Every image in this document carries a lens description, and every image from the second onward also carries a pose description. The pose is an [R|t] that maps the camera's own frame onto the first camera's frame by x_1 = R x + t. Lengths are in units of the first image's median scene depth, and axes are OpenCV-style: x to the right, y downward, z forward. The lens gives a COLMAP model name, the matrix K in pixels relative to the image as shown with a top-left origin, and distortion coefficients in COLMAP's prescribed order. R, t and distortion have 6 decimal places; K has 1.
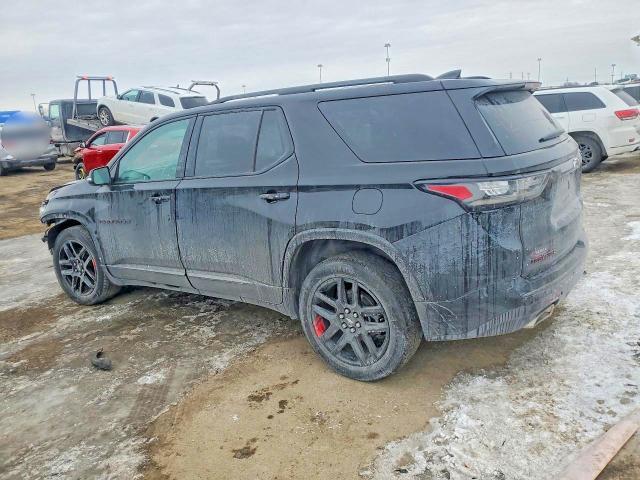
lens RADIAL K [[511.0, 0, 315.9], [0, 511.0, 240.0], [0, 0, 1]] dist [0.004284, 0.007857]
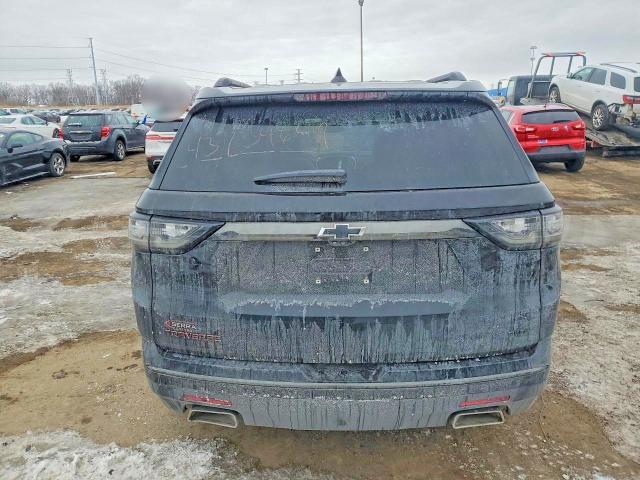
lens RADIAL K [[511.0, 0, 315.9], [0, 511.0, 240.0], [0, 0, 1]] dist [0.004284, 0.007857]
pose [[0.542654, 0.272747, -0.794441, 0.815996], [-0.234923, 0.957349, 0.168209, -0.193899], [0.806435, 0.095353, 0.583584, 0.539046]]
